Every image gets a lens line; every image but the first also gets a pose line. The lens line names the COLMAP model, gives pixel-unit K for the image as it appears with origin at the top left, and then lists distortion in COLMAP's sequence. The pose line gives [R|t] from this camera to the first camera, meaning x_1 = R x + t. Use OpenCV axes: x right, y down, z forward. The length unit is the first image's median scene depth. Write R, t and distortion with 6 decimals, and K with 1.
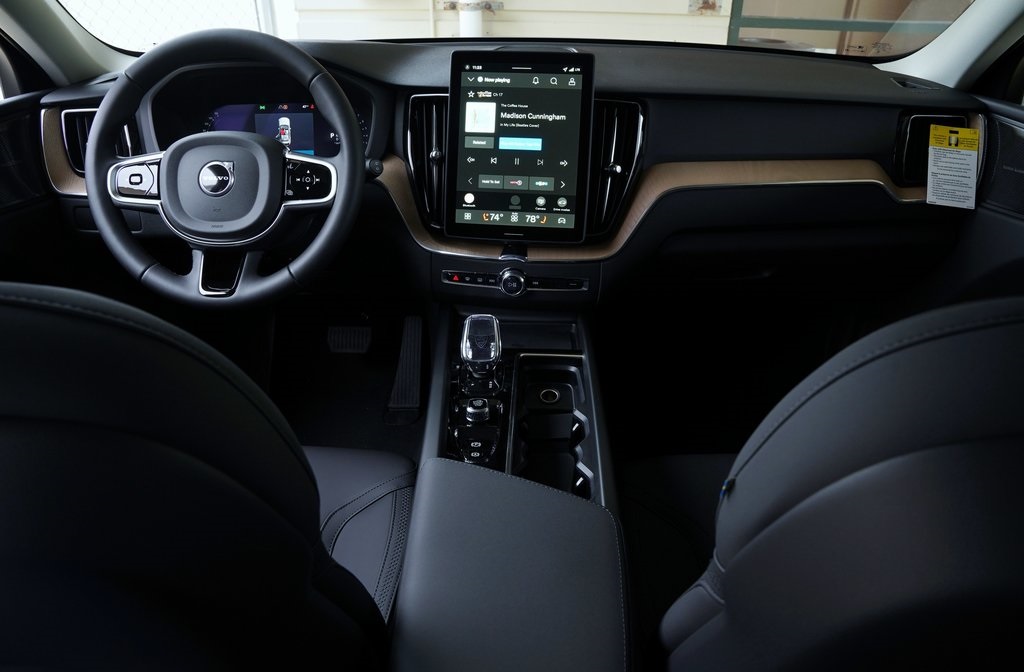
lens RADIAL K [[719.4, 0, 512.0], [0, 719.4, 336.0], [0, 0, 1]] dist [-0.132375, 0.099244]
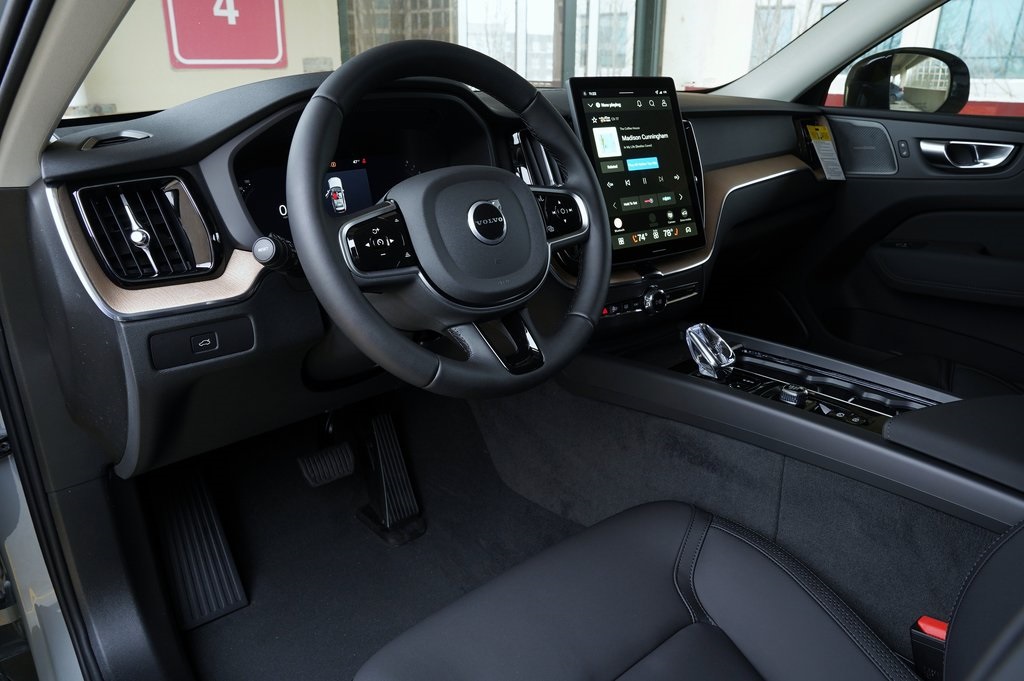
lens RADIAL K [[716.5, 0, 512.0], [0, 716.5, 340.5], [0, 0, 1]] dist [-0.124304, 0.093123]
pose [[0.756505, -0.244803, 0.606441, -0.811608], [0.322672, 0.946288, -0.020528, -0.068870], [-0.568843, 0.211211, 0.794863, 0.350158]]
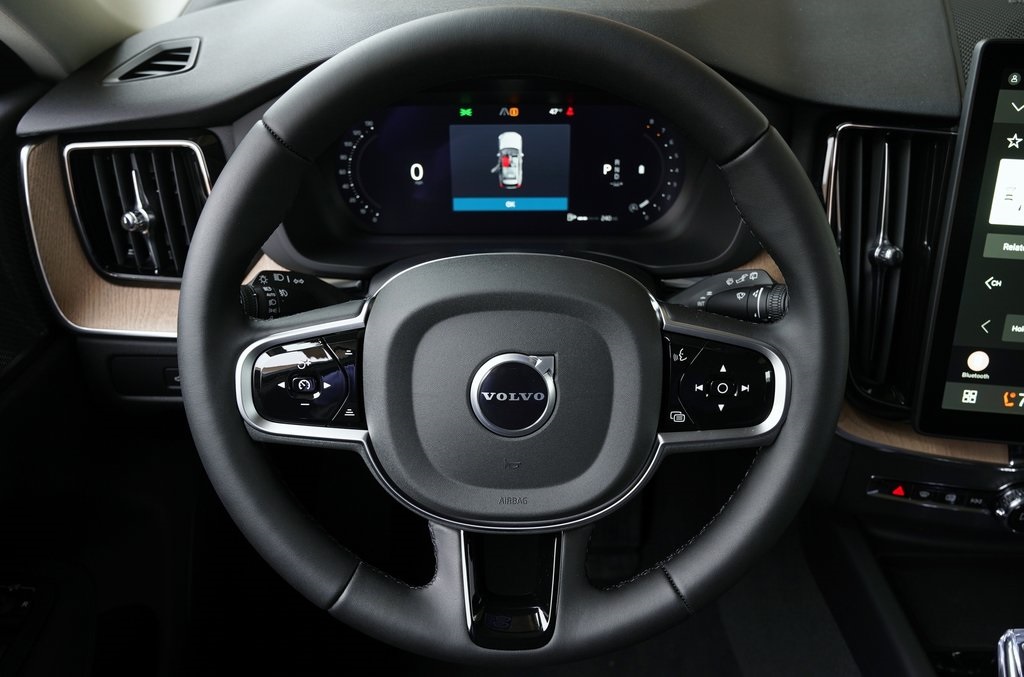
lens RADIAL K [[879.2, 0, 512.0], [0, 879.2, 338.5], [0, 0, 1]] dist [-0.110833, 0.158719]
pose [[0.999969, -0.007162, -0.003119, -0.375768], [0.007520, 0.990655, 0.136187, -0.293421], [0.002115, -0.136206, 0.990678, 0.438270]]
